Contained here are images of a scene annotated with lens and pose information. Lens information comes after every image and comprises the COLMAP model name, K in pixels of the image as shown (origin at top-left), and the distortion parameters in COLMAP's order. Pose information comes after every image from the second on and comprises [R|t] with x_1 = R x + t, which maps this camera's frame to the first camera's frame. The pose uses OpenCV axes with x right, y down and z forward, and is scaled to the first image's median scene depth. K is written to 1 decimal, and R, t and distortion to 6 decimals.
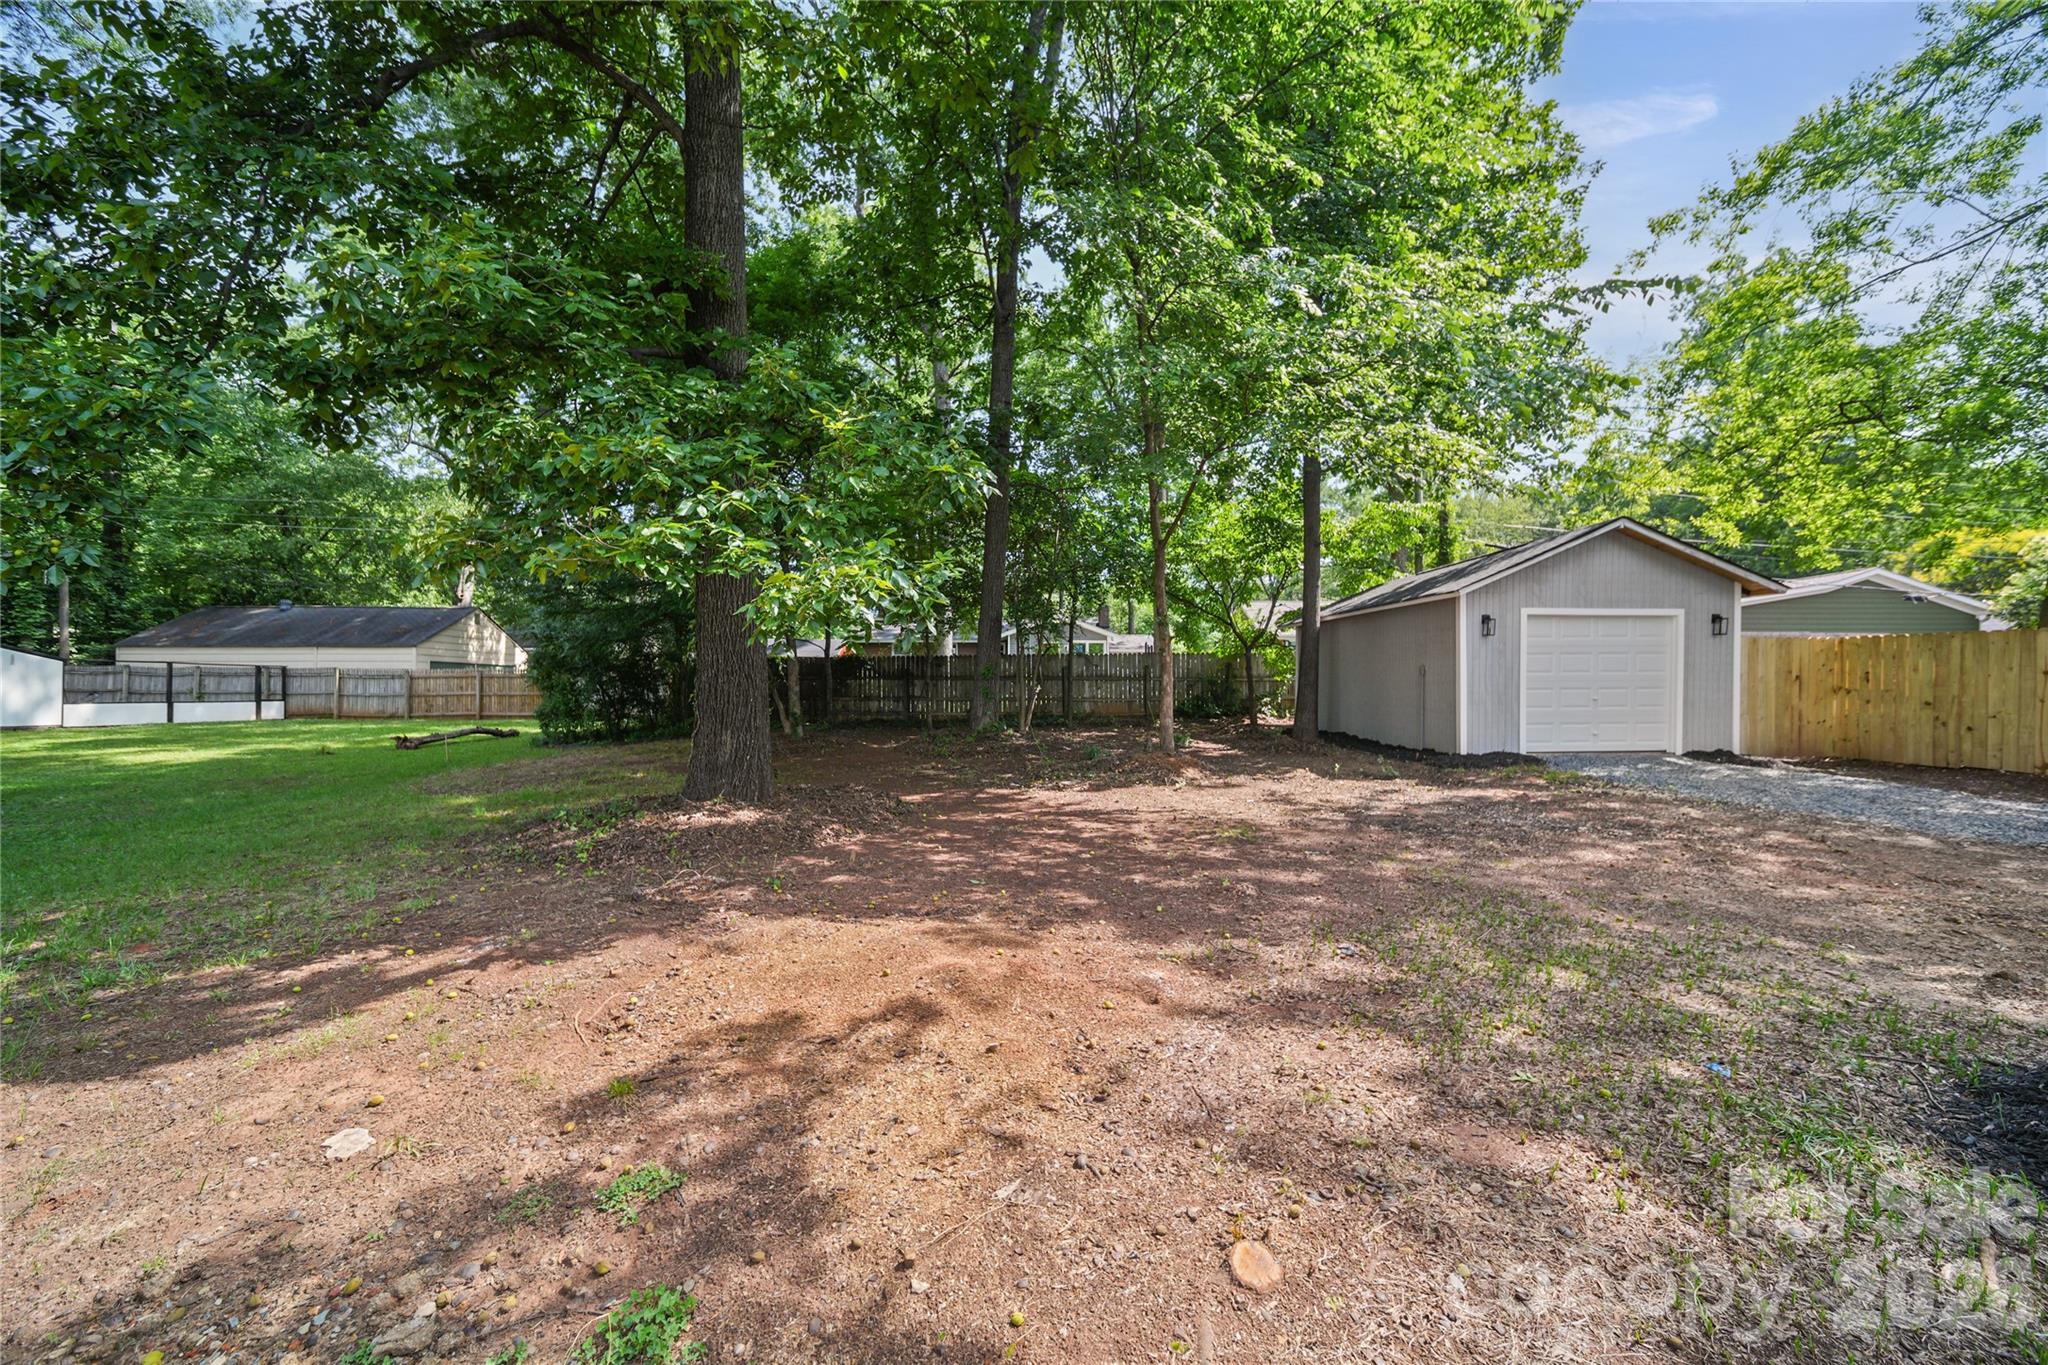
lens RADIAL K [[728.8, 0, 1034.9], [0, 728.8, 676.2], [0, 0, 1]] dist [-0.001081, -0.000093]
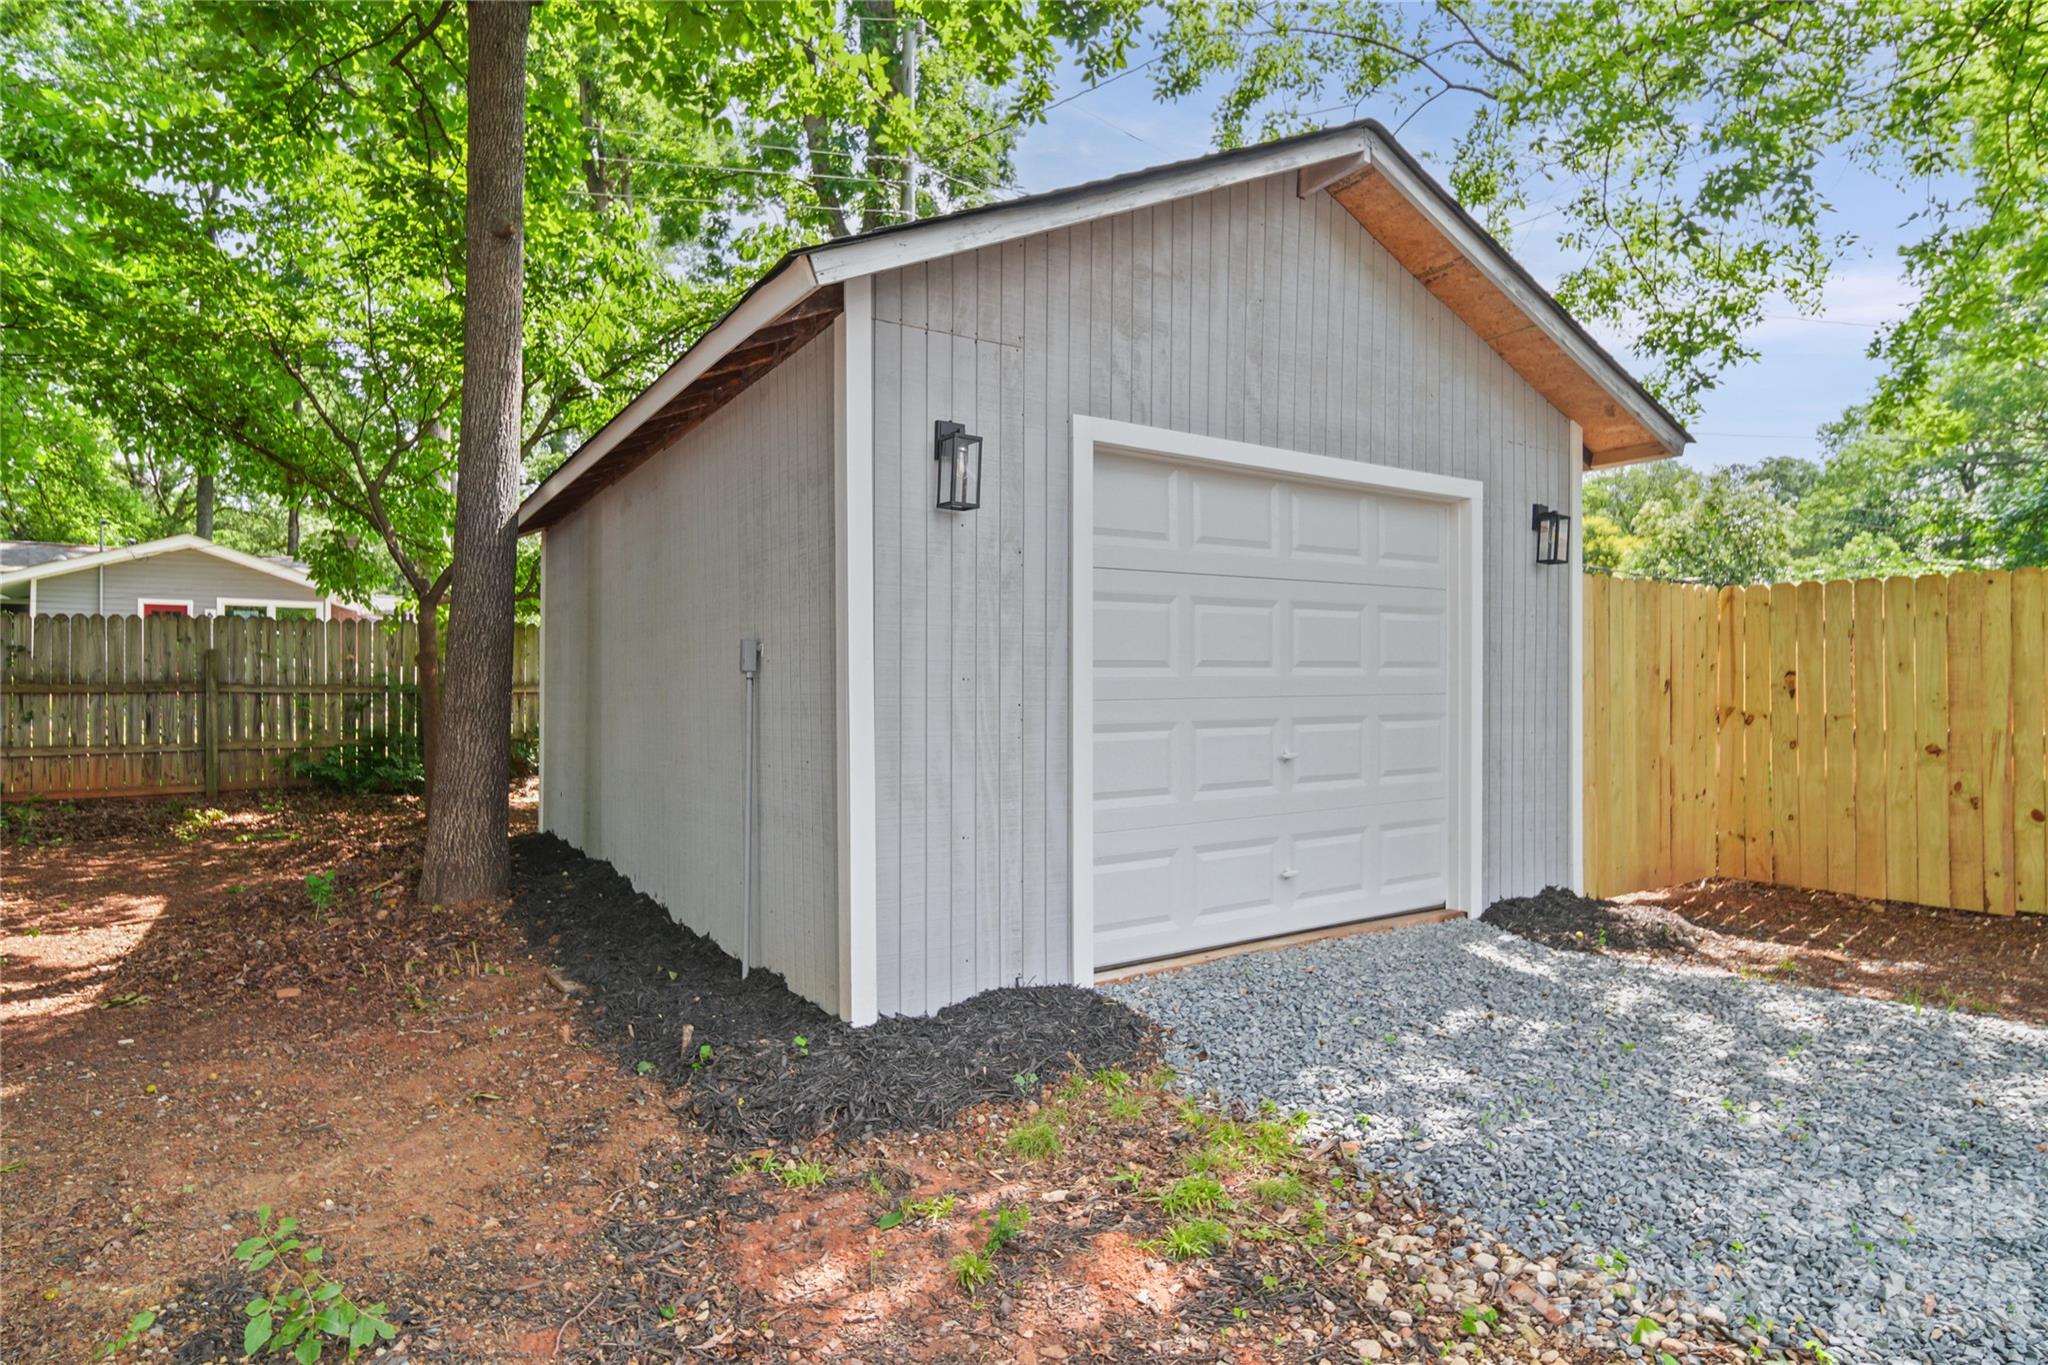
lens RADIAL K [[728.8, 0, 1034.9], [0, 728.8, 676.2], [0, 0, 1]] dist [-0.001081, -0.000093]
pose [[0.867019, 0.002072, 0.498270, 0.547608], [0.002111, 0.999967, -0.007832, -0.000577], [-0.498270, 0.007843, 0.866987, 0.814575]]
